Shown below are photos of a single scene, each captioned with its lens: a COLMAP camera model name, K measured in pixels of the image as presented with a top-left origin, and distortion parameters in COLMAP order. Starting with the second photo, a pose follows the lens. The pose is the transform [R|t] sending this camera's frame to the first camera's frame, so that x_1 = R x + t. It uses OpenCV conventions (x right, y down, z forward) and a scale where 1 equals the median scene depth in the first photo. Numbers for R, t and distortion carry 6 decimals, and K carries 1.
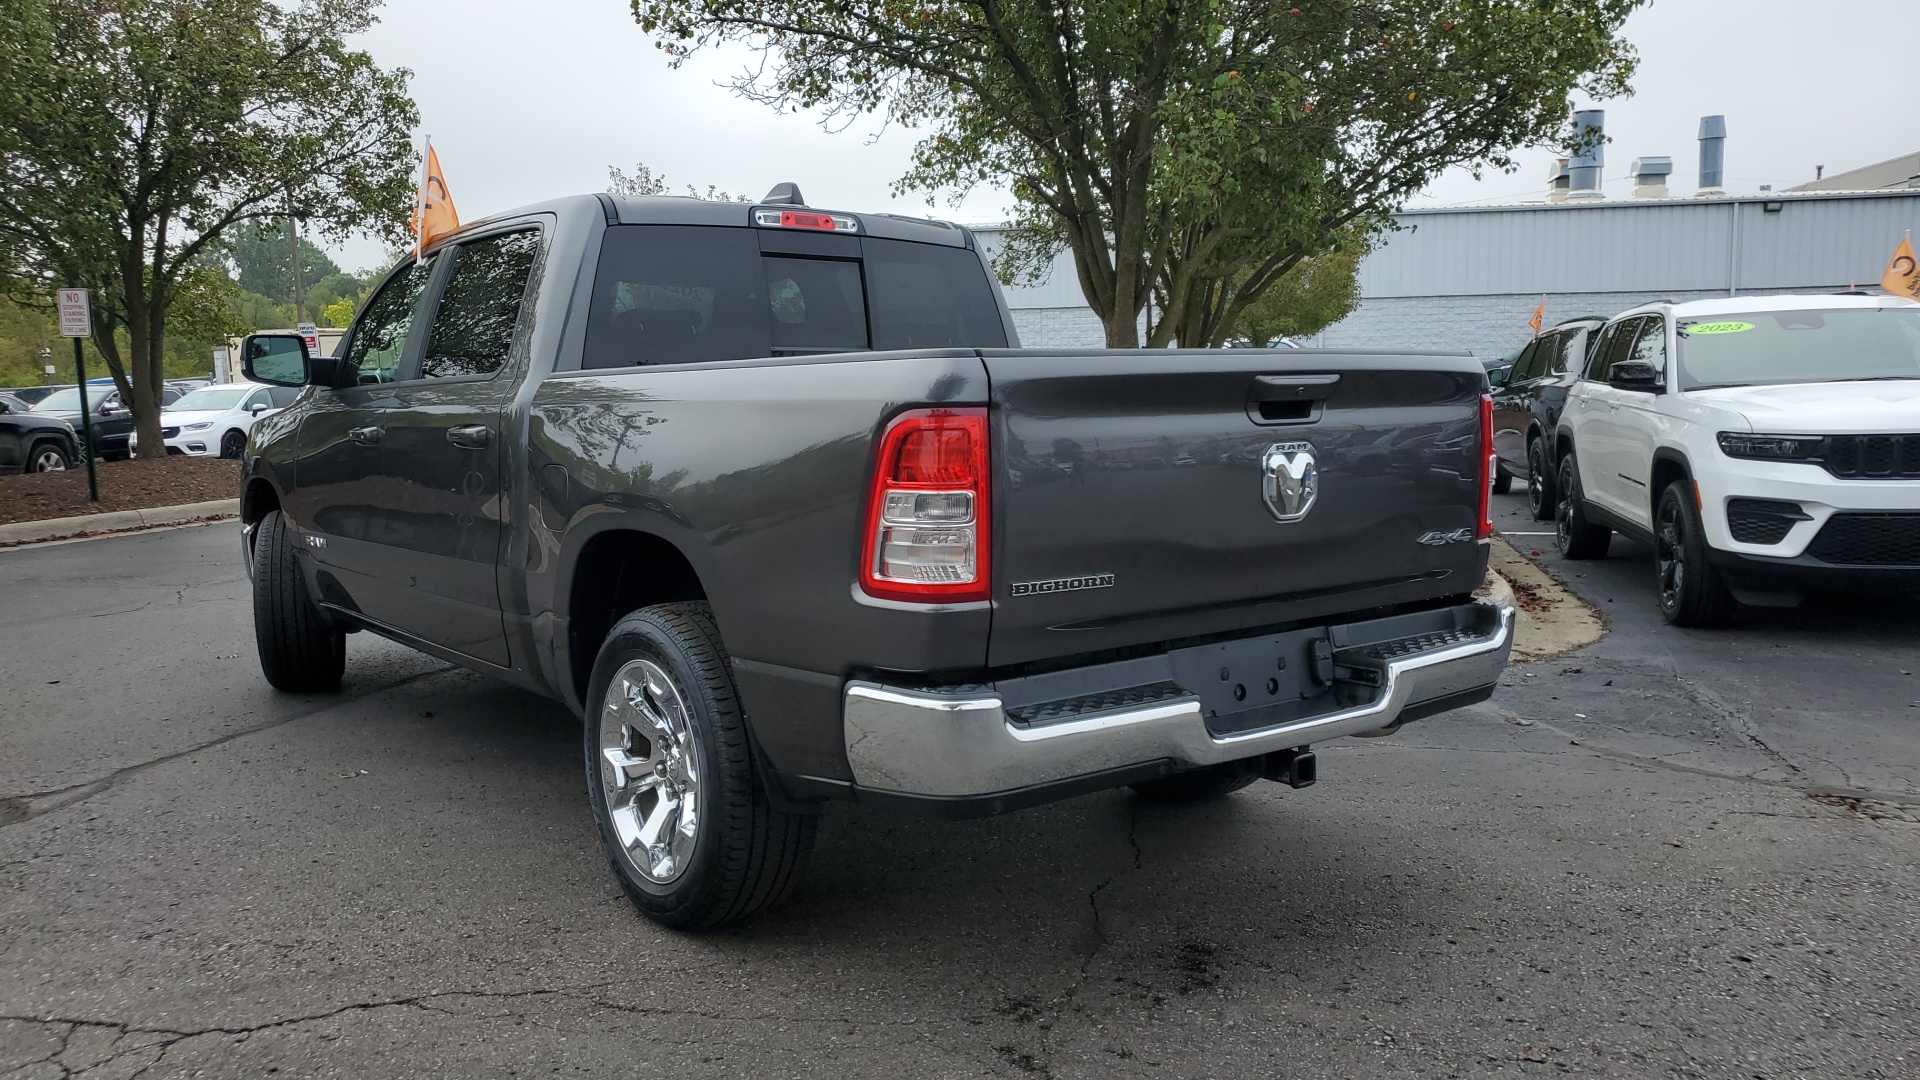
lens RADIAL K [[1476.4, 0, 970.5], [0, 1476.4, 544.5], [0, 0, 1]] dist [-0.000855, 0.004594]
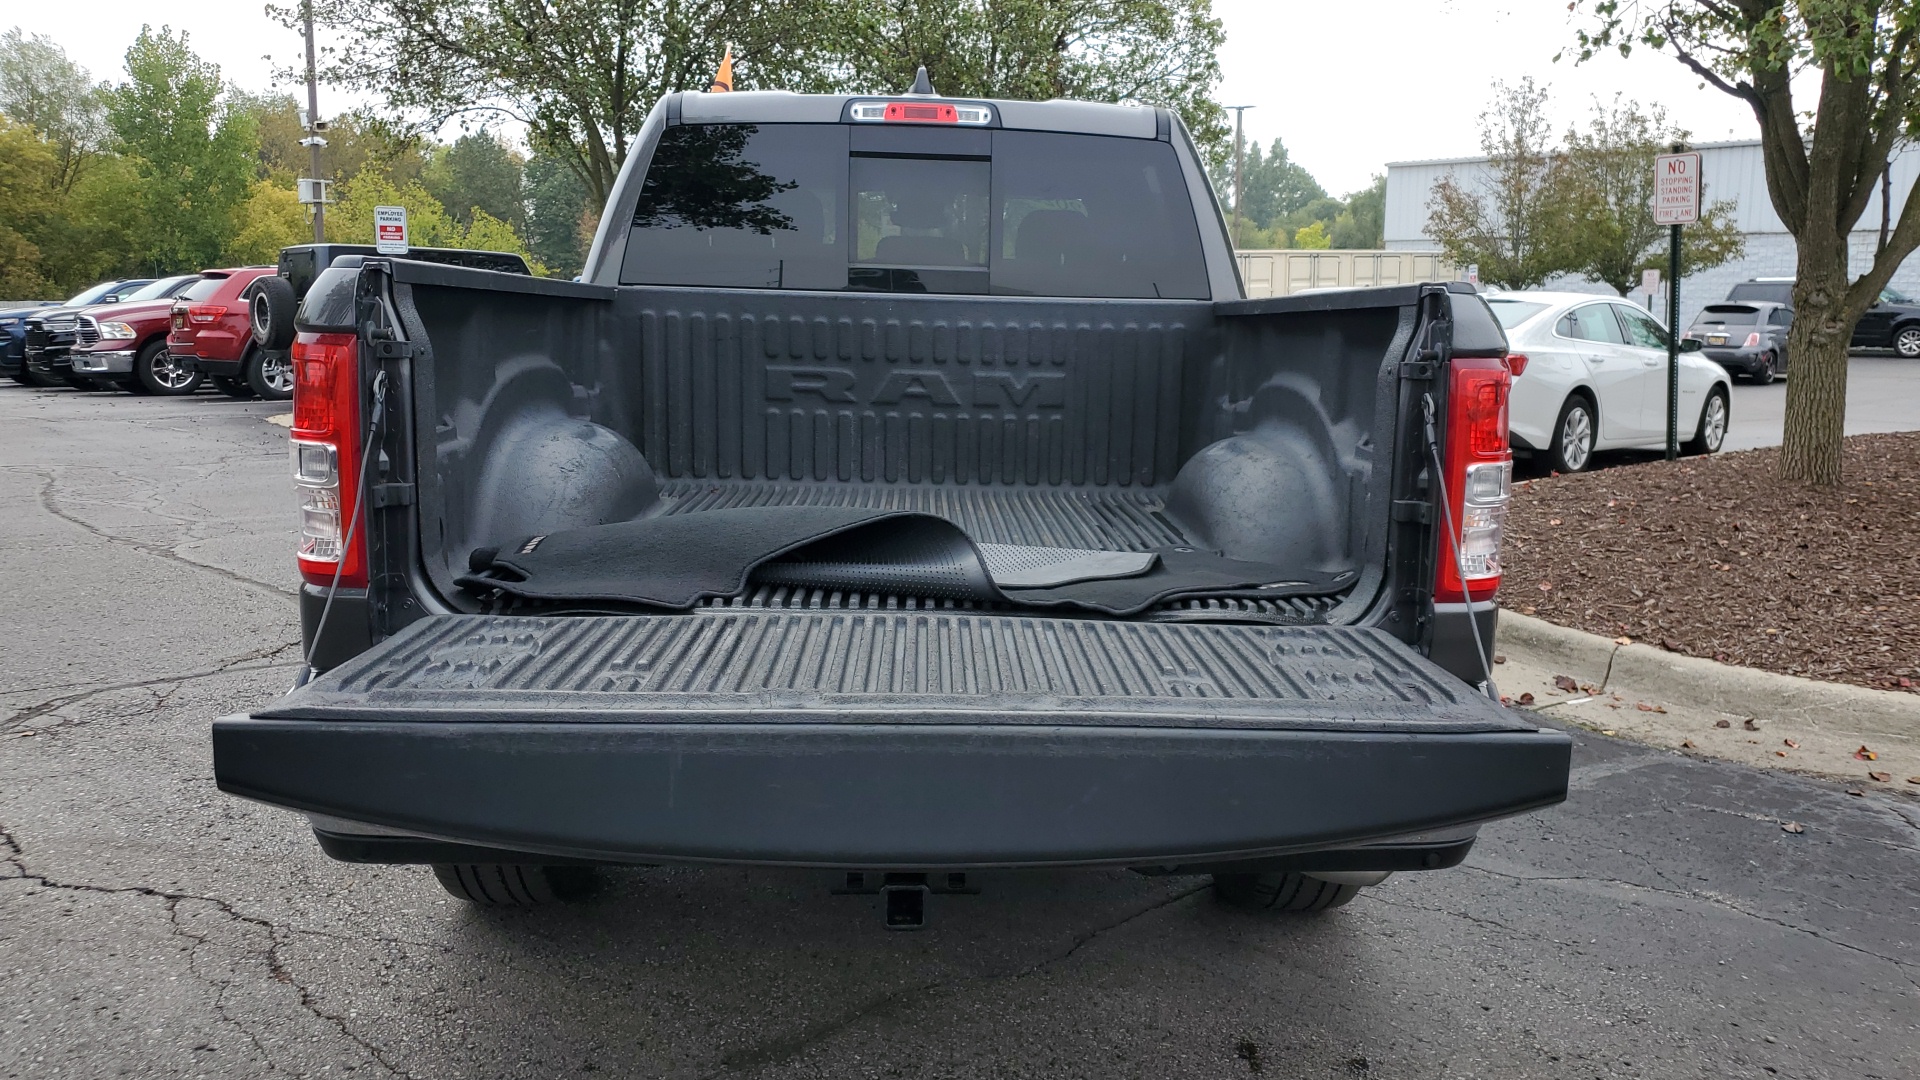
lens RADIAL K [[1476.4, 0, 963.5], [0, 1476.4, 525.7], [0, 0, 1]] dist [-0.000855, 0.004594]
pose [[0.813849, 0.115488, -0.569485, 0.359187], [-0.093330, 0.993306, 0.068059, -0.038775], [0.573533, -0.002240, 0.819179, 0.279138]]
